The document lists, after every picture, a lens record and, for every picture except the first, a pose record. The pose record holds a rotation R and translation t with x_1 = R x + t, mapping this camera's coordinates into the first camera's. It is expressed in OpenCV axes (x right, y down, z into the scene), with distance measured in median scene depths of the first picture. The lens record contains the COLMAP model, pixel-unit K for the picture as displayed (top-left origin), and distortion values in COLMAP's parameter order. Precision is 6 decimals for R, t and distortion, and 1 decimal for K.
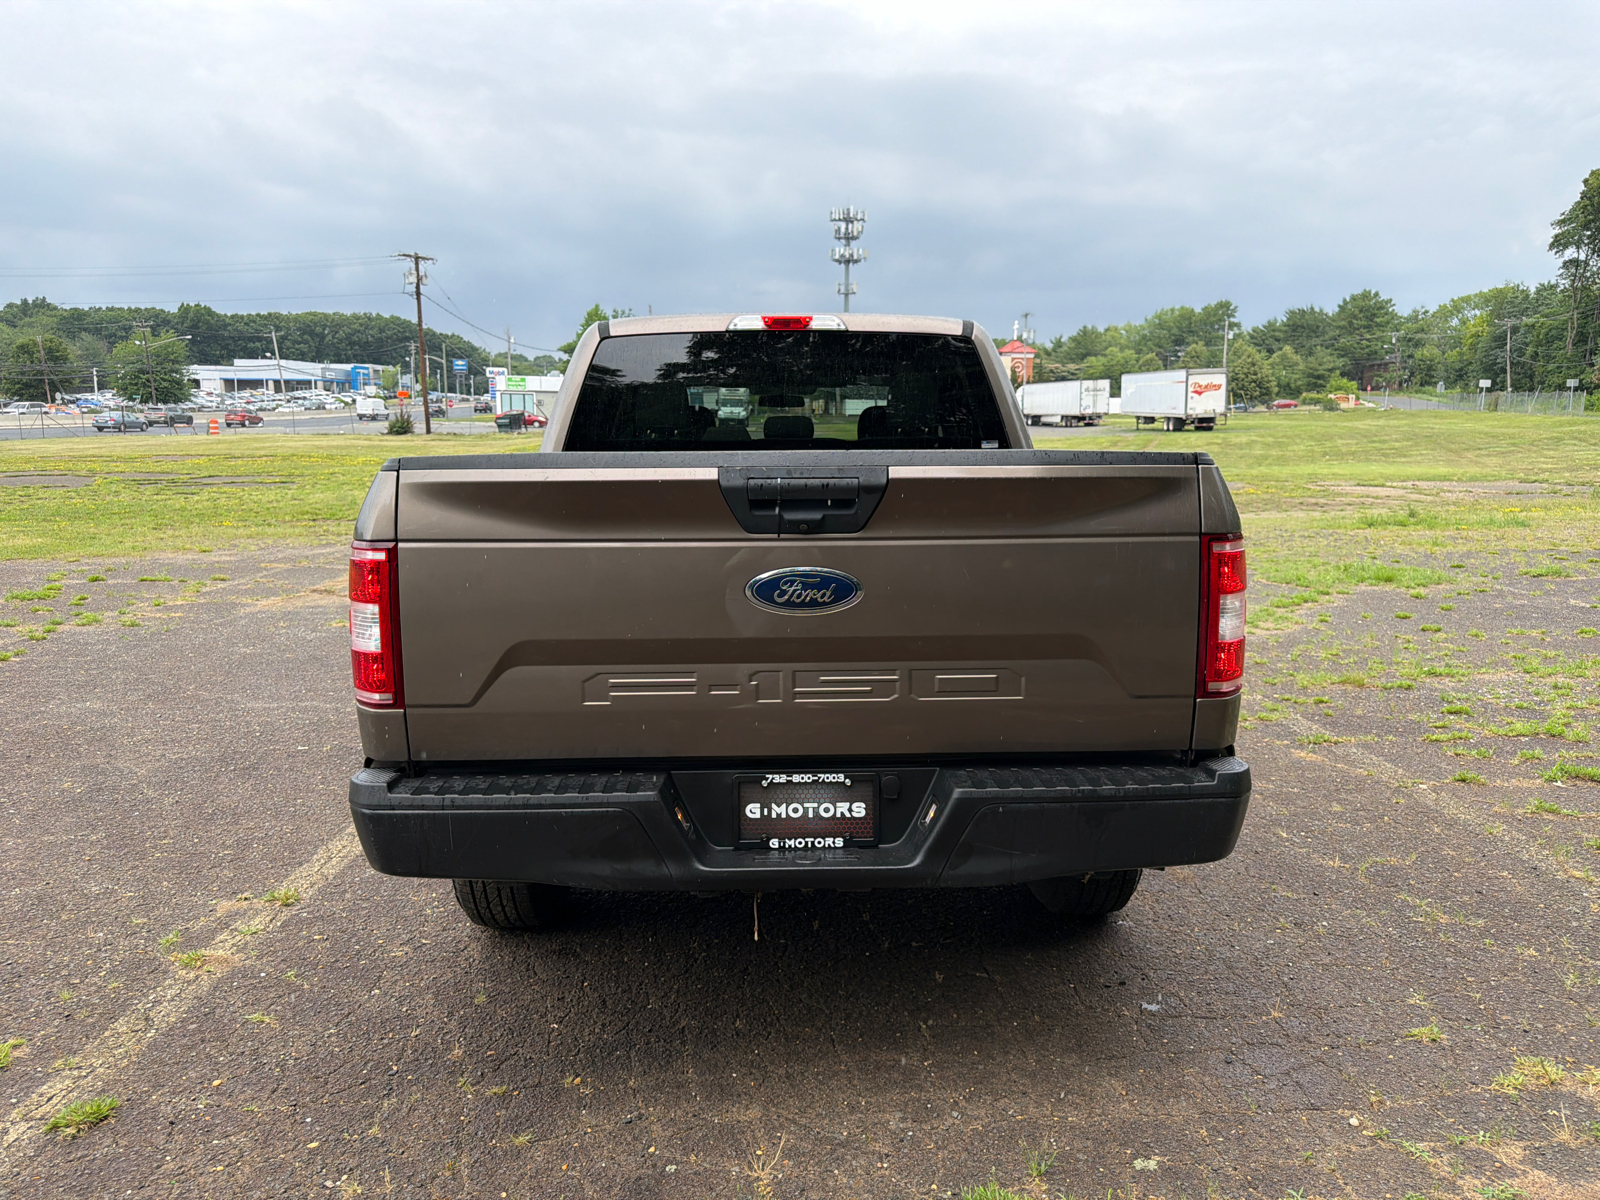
lens RADIAL K [[1141.9, 0, 800.8], [0, 1141.9, 606.4], [0, 0, 1]] dist [0.072921, -0.100443]
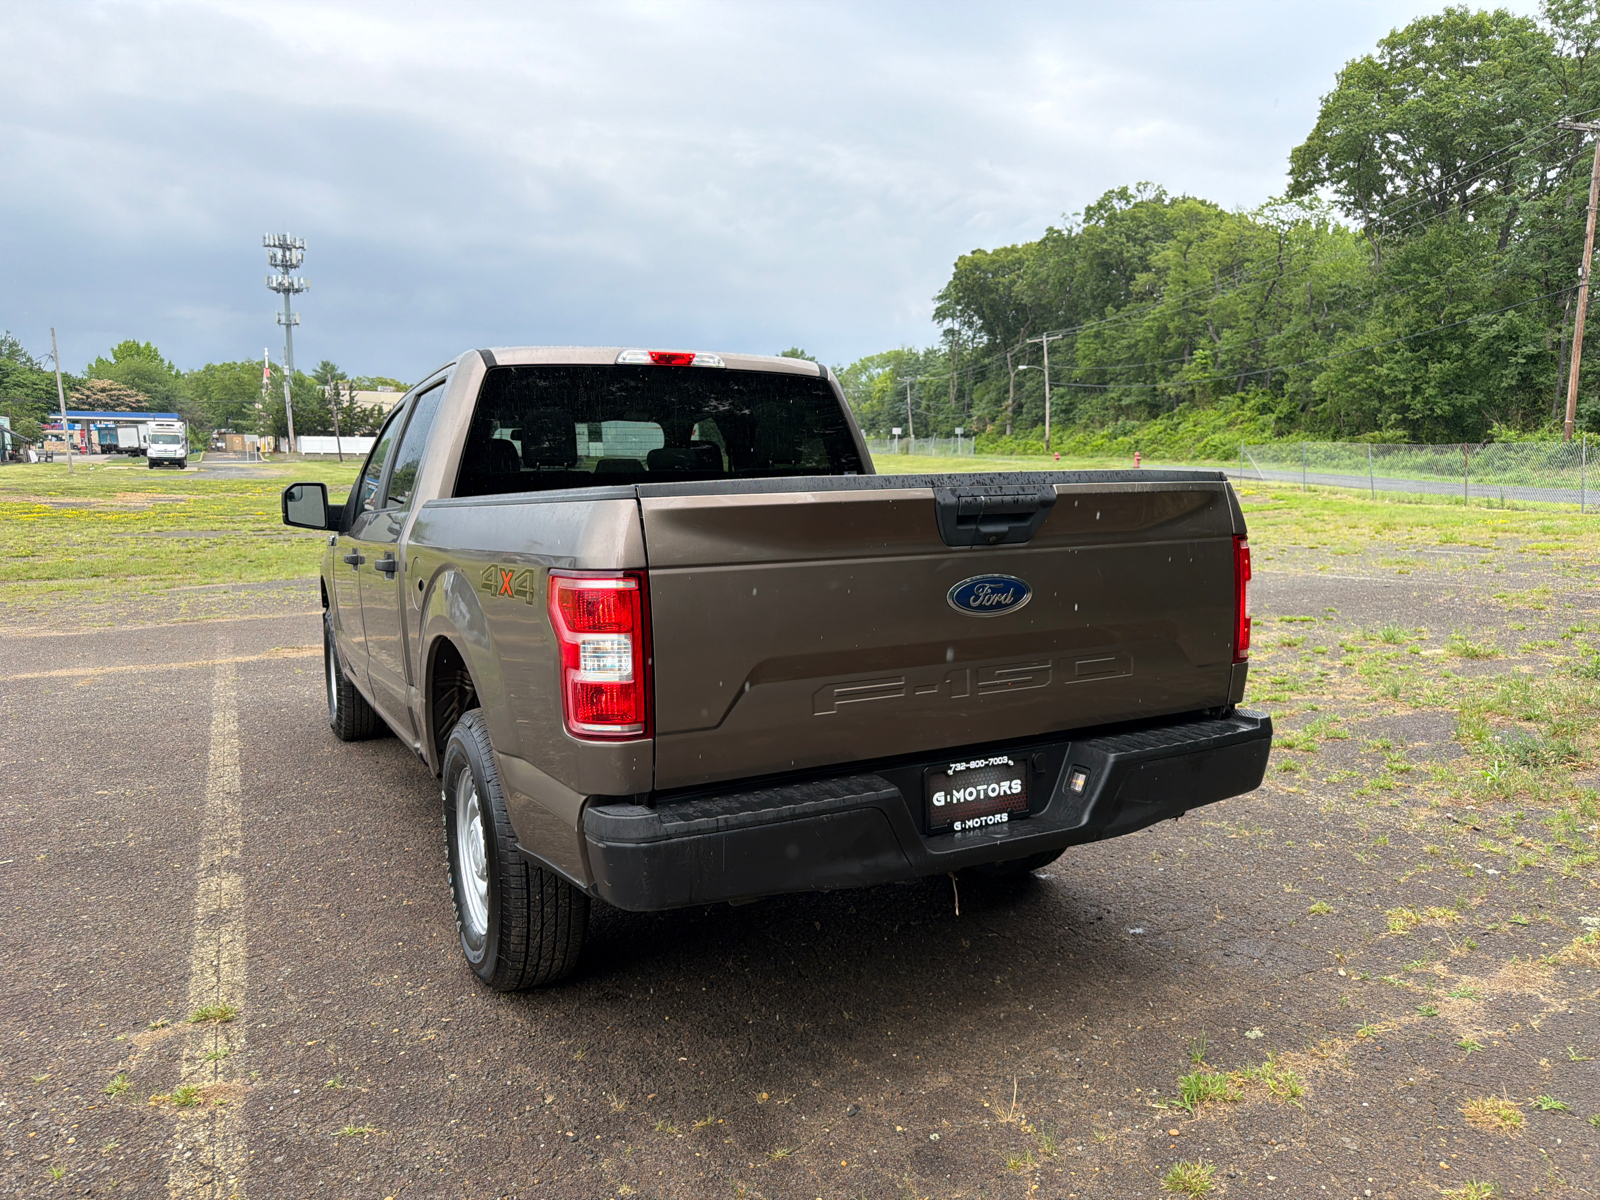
lens RADIAL K [[1139.5, 0, 800.0], [0, 1139.5, 600.0], [0, 0, 1]] dist [0.070057, -0.090900]
pose [[0.896630, -0.056867, 0.439115, -0.373281], [0.074733, 0.996927, -0.023491, 0.002060], [-0.436429, 0.053879, 0.898124, 0.036365]]
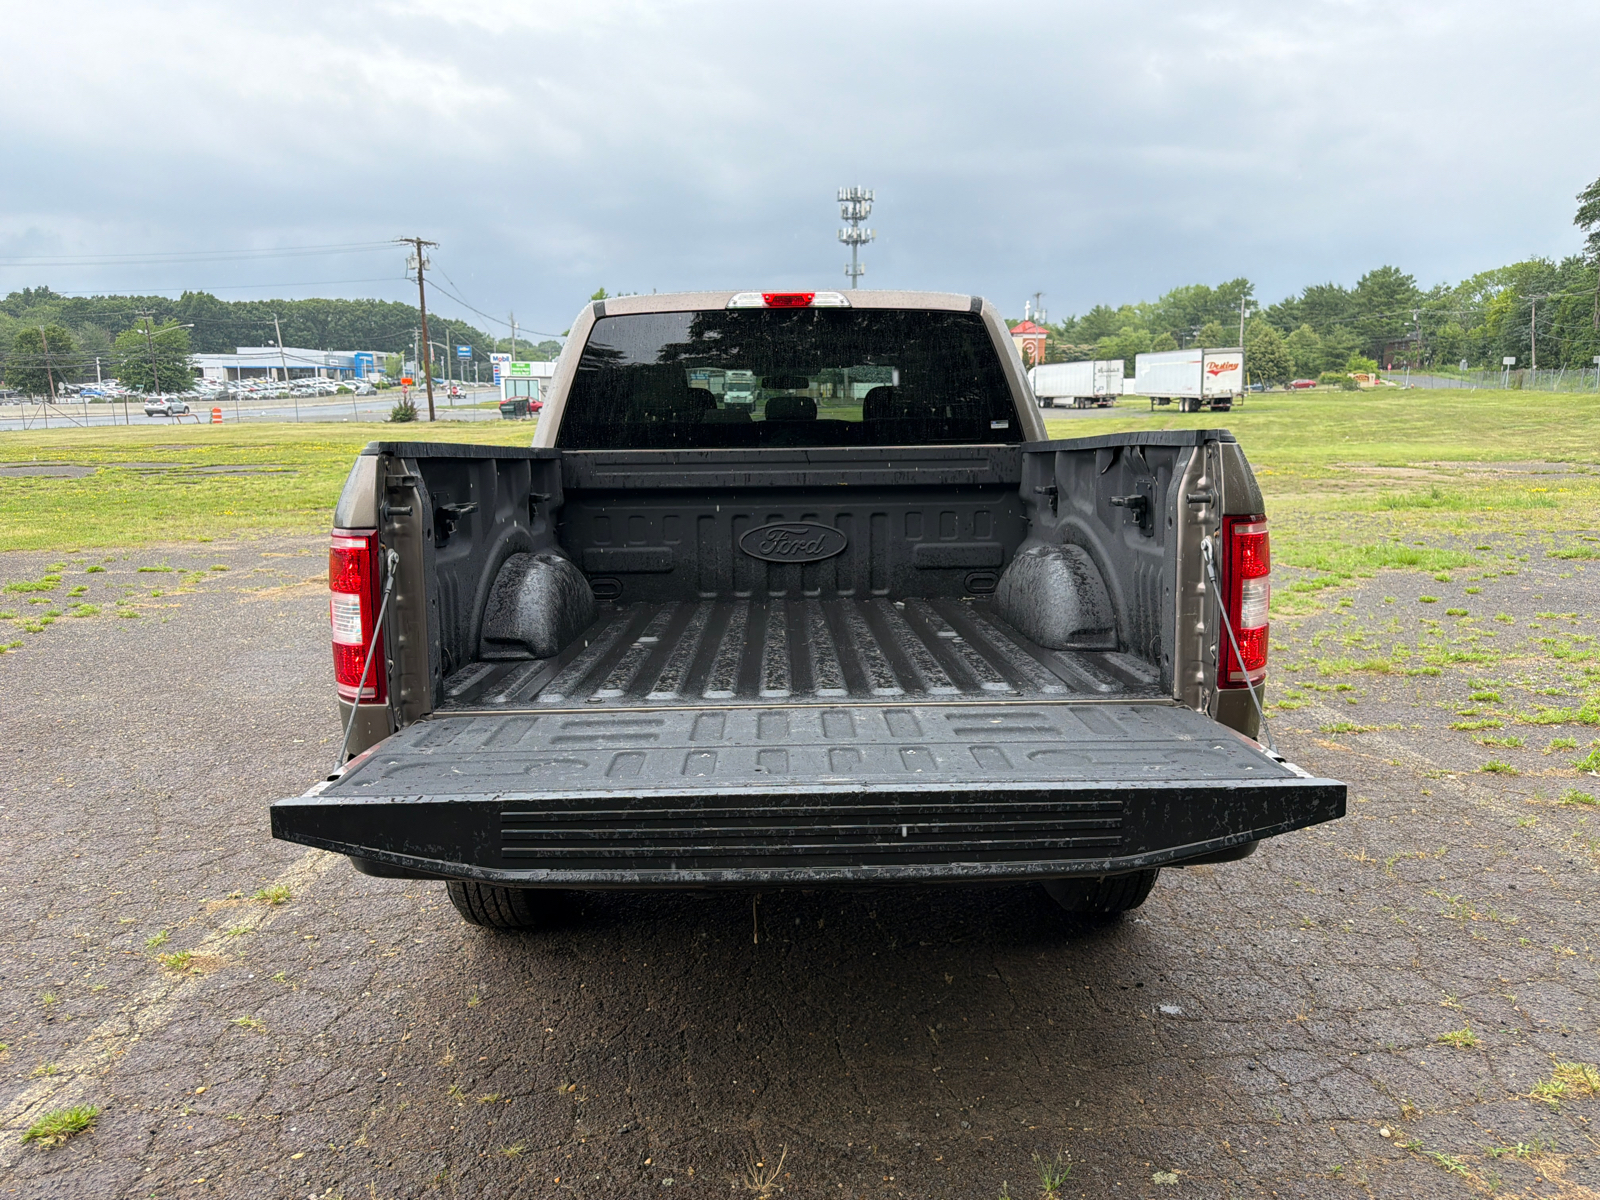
lens RADIAL K [[1157.9, 0, 793.3], [0, 1157.9, 602.7], [0, 0, 1]] dist [0.064291, -0.085954]
pose [[0.999883, -0.005607, -0.014217, 0.004600], [0.005721, 0.999951, 0.008023, -0.000440], [0.014171, -0.008104, 0.999867, 0.019541]]
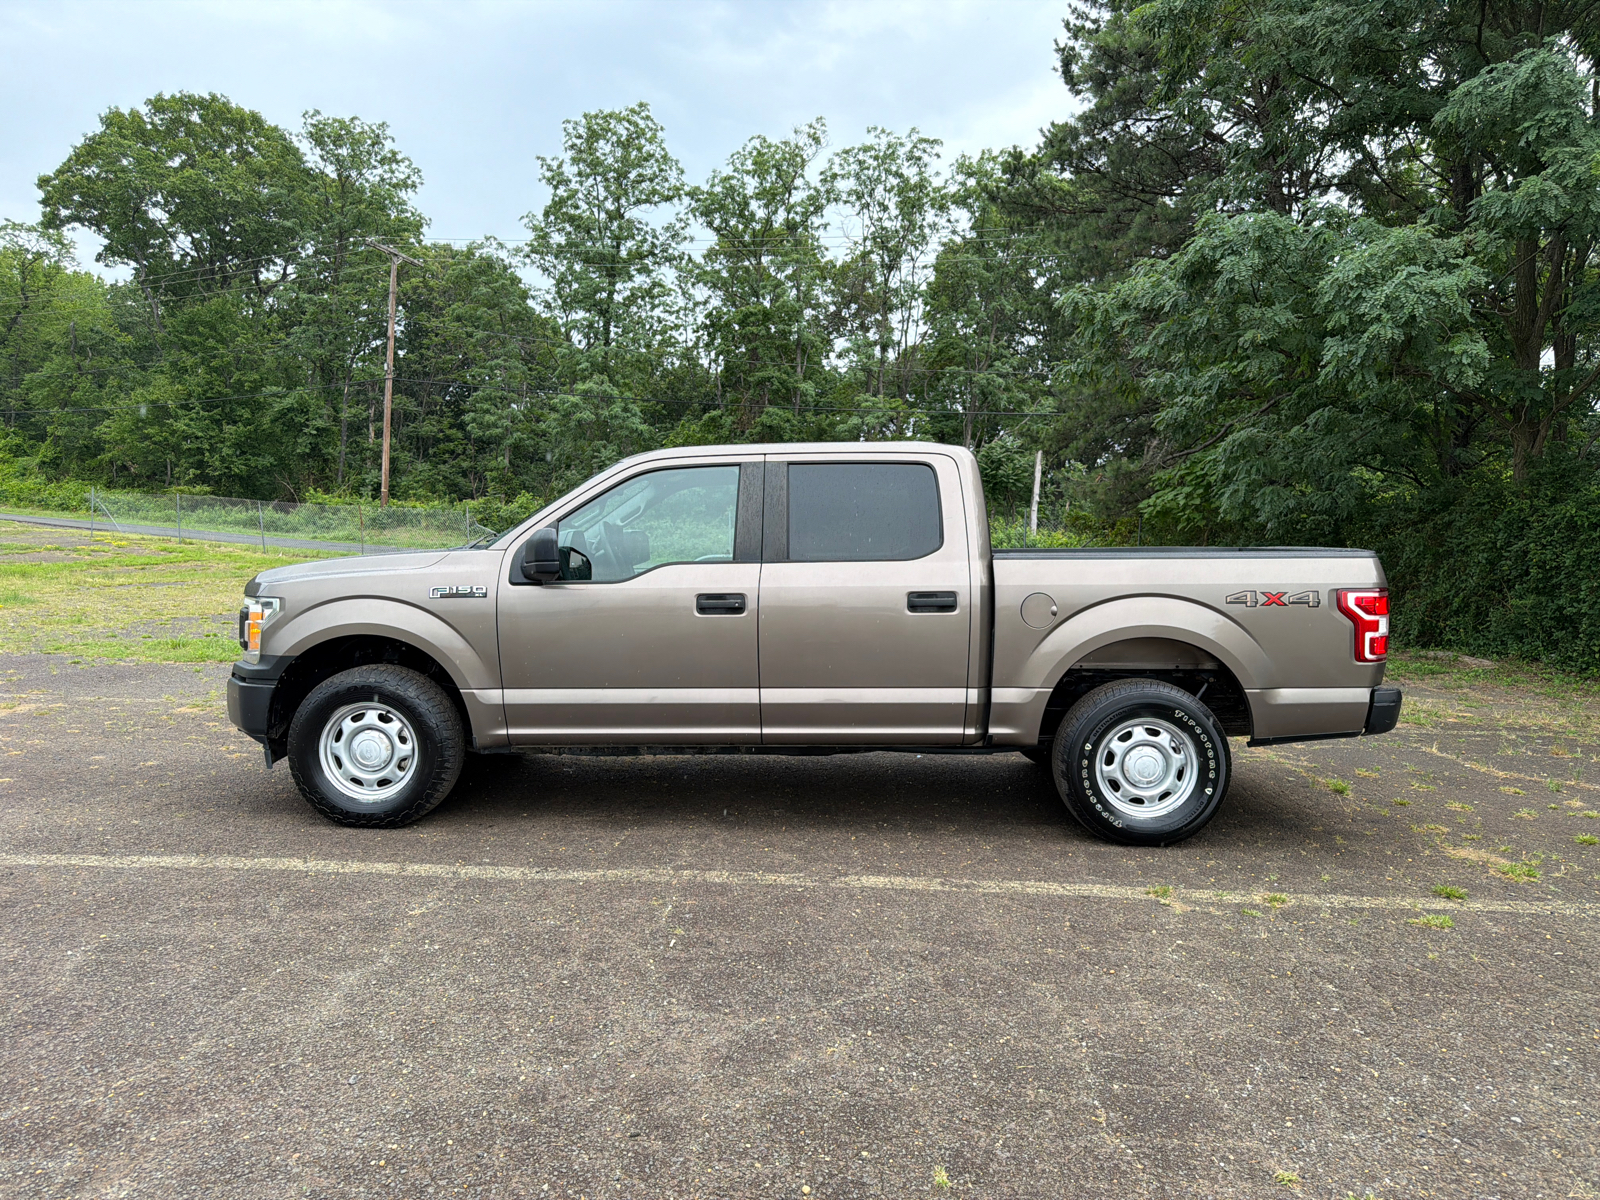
lens RADIAL K [[1130.1, 0, 795.2], [0, 1130.1, 615.3], [0, 0, 1]] dist [0.104236, -0.133080]
pose [[0.038959, -0.065293, 0.997105, -1.512830], [0.119825, 0.990968, 0.060209, -0.155452], [-0.992030, 0.117132, 0.046431, 1.145396]]
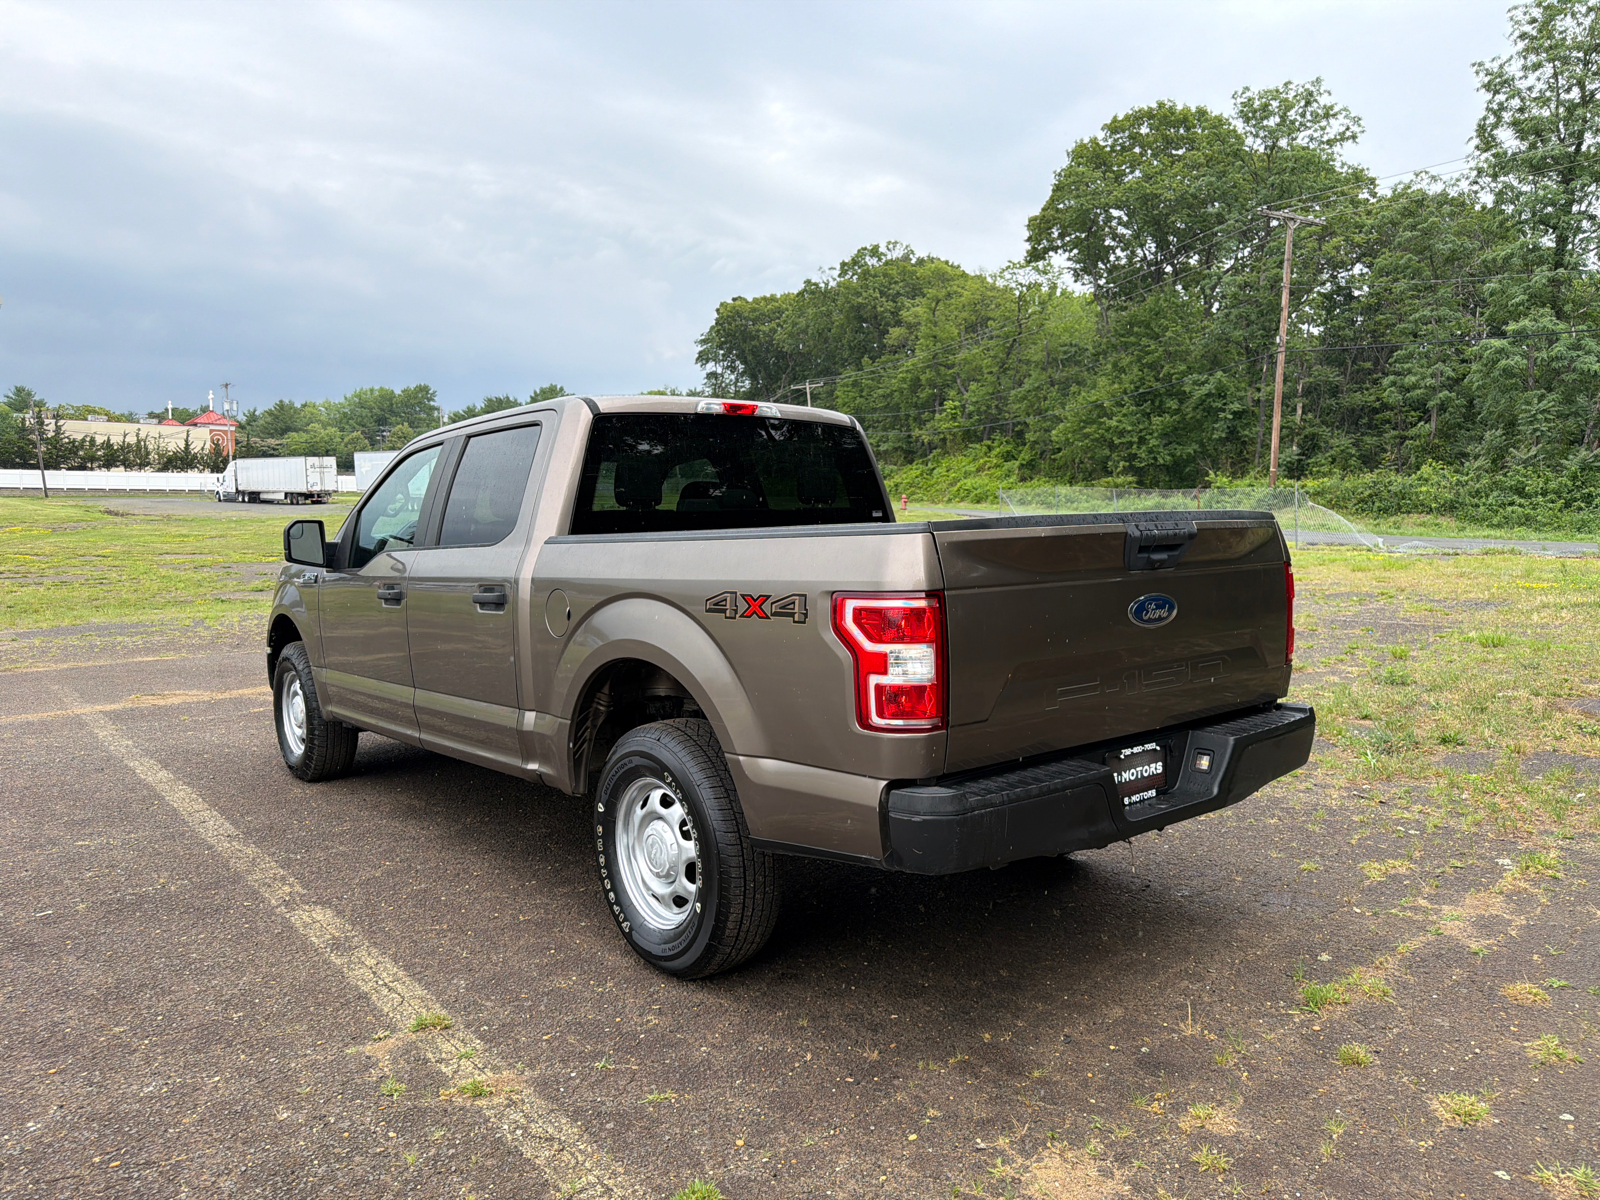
lens RADIAL K [[1141.9, 0, 800.8], [0, 1141.9, 606.4], [0, 0, 1]] dist [0.072921, -0.100443]
pose [[0.780772, -0.055892, 0.622311, -0.681330], [0.097773, 0.994650, -0.033336, -0.008005], [-0.617119, 0.086872, 0.782060, 0.091956]]
